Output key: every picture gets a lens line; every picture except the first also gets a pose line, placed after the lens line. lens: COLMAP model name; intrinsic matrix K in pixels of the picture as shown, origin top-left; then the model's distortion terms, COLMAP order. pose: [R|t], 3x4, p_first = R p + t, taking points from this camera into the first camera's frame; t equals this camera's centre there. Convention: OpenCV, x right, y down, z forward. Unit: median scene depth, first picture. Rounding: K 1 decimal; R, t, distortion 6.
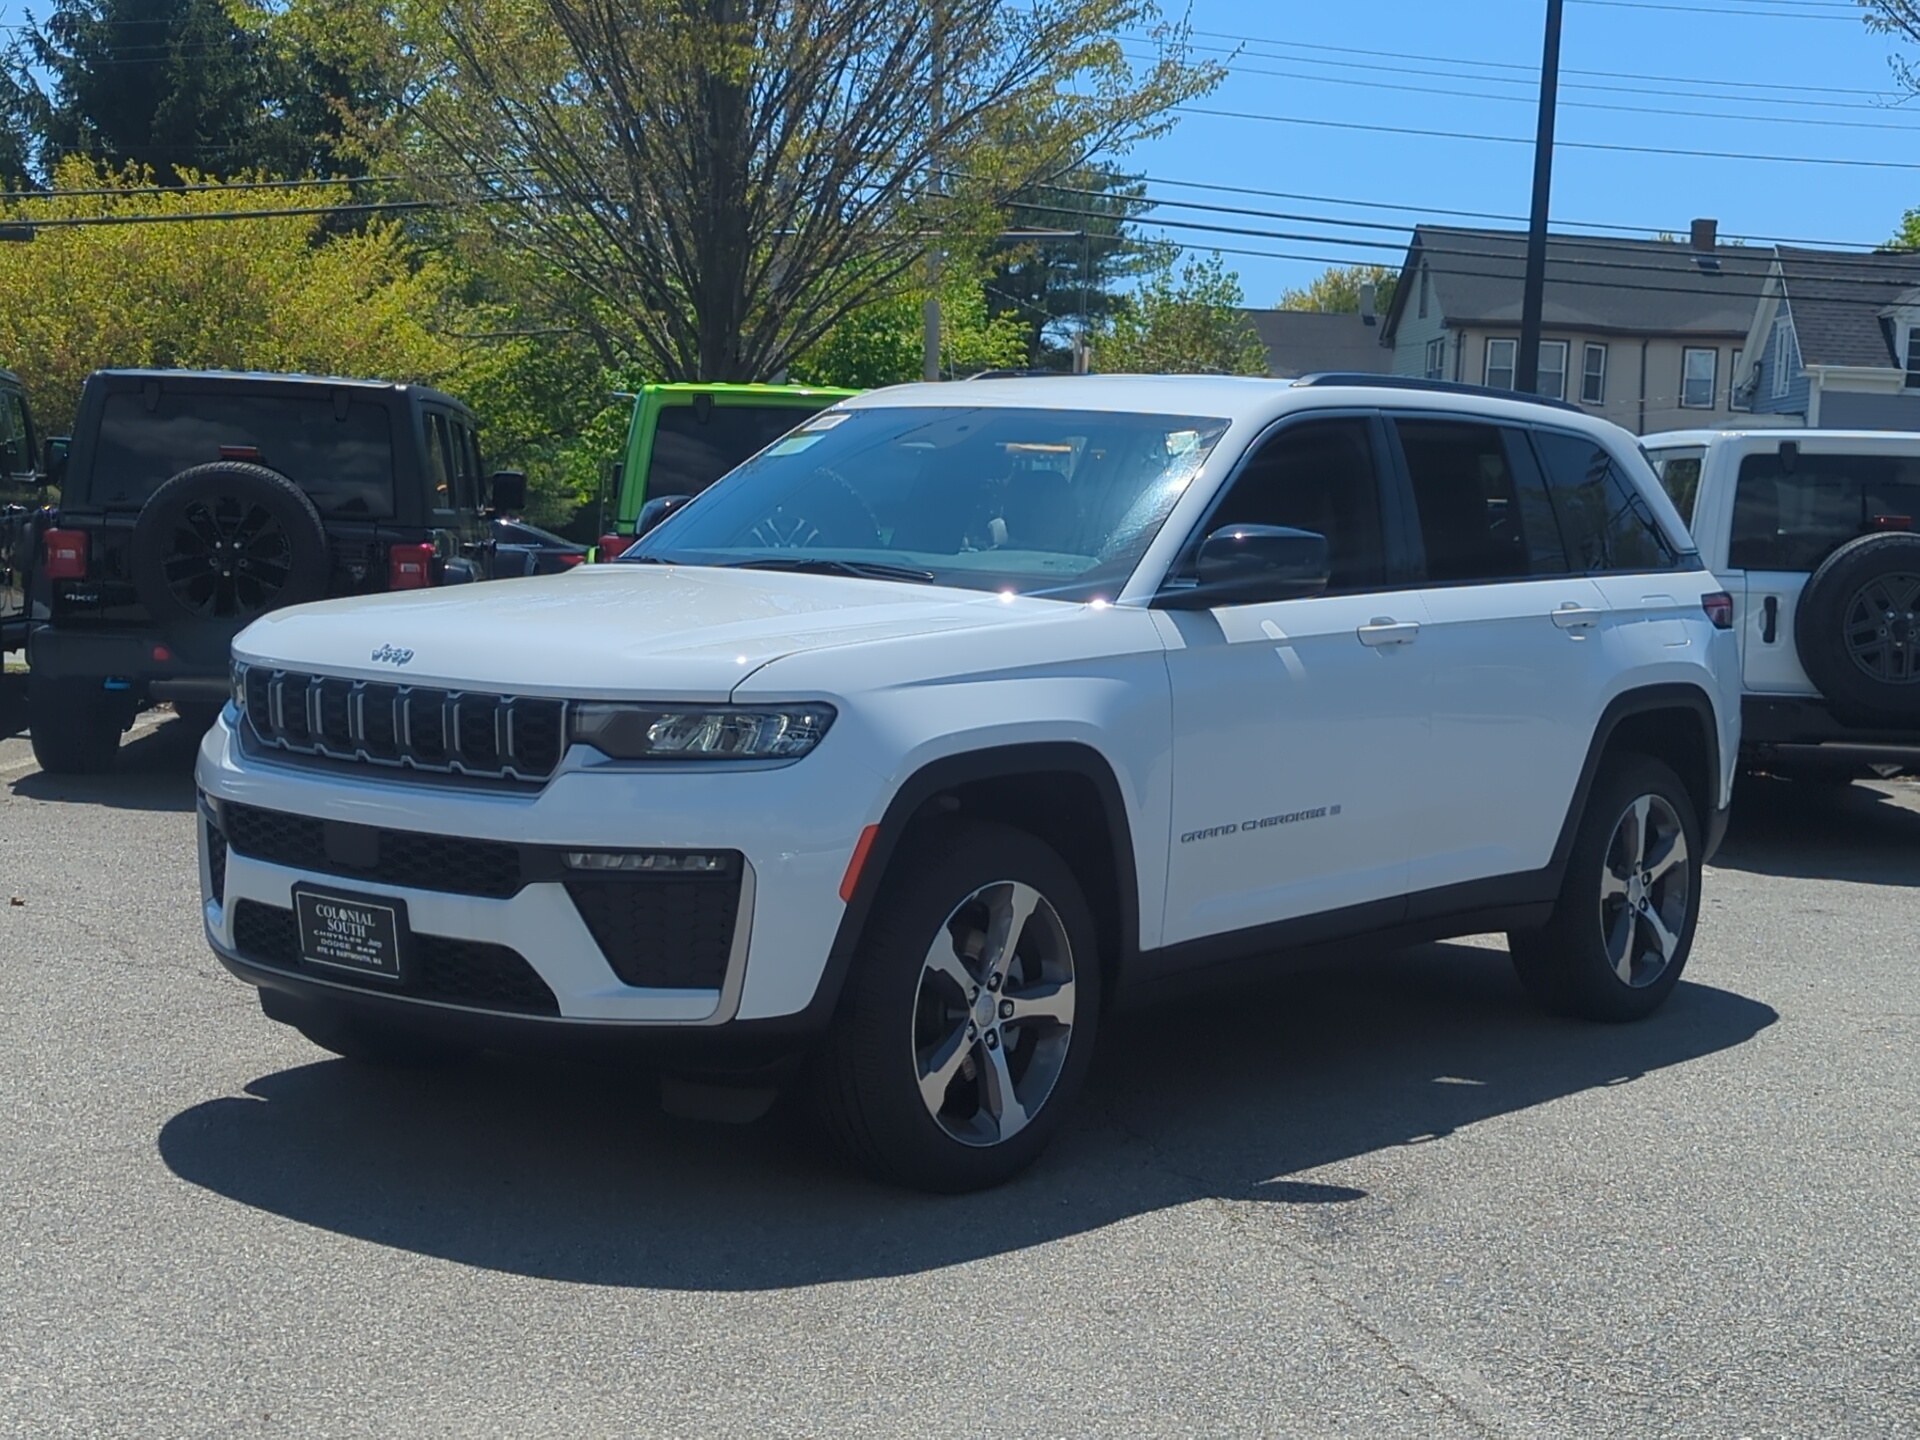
lens RADIAL K [[2958.1, 0, 973.3], [0, 2958.1, 718.1], [0, 0, 1]] dist [0.117513, 0.000000]
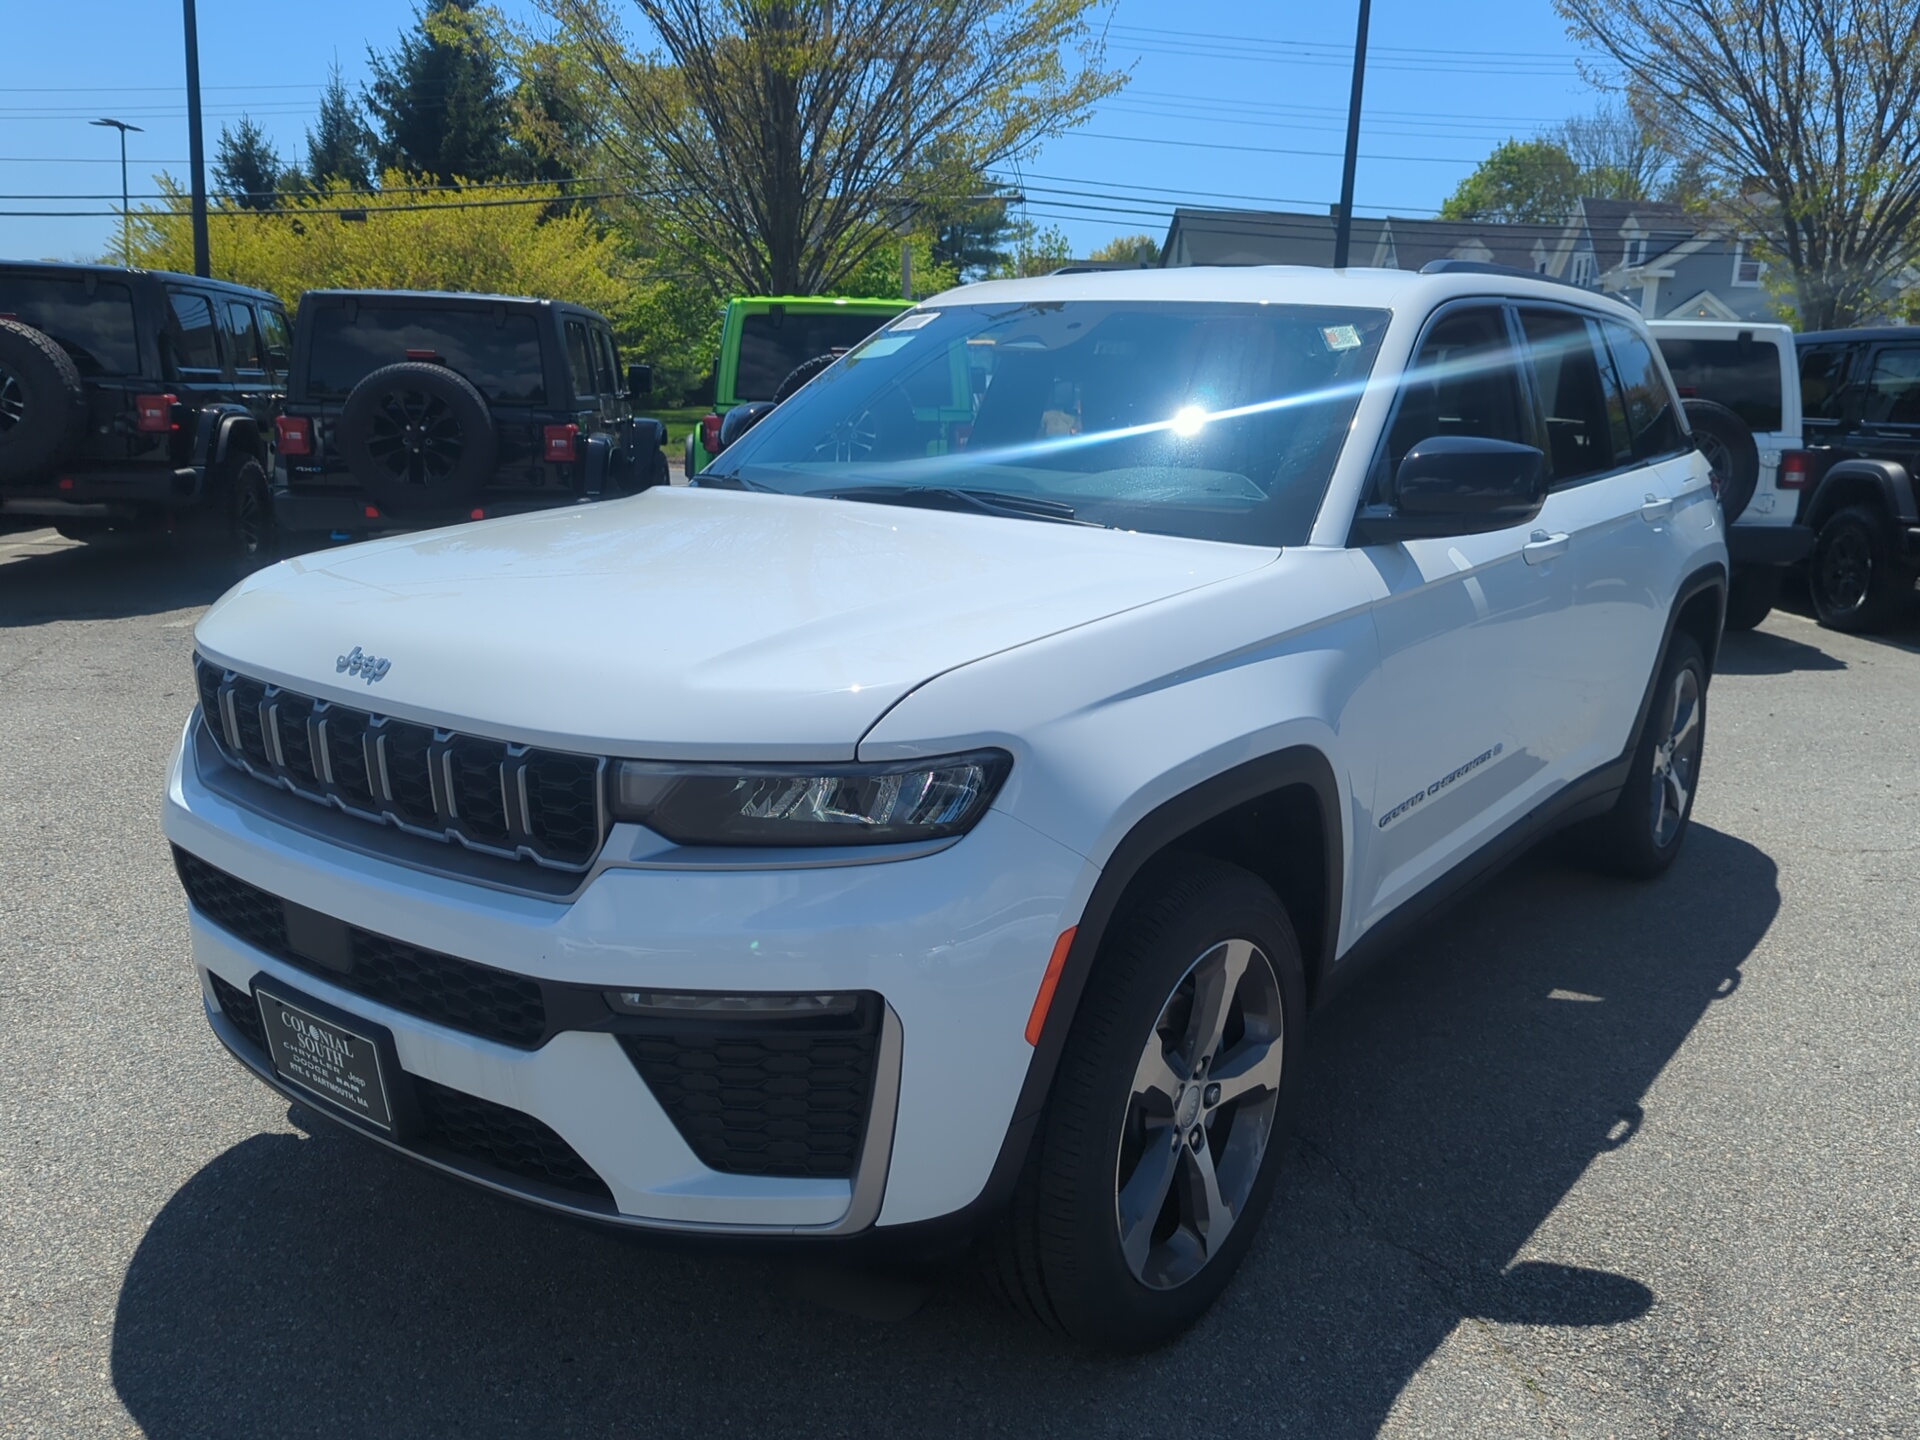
lens RADIAL K [[1559.9, 0, 969.3], [0, 1559.9, 720.7], [0, 0, 1]] dist [0.057545, -0.065179]
pose [[0.999446, -0.018751, 0.027482, -0.052054], [0.014533, 0.989125, 0.146355, -0.049841], [-0.029927, -0.145874, 0.988850, 0.517956]]
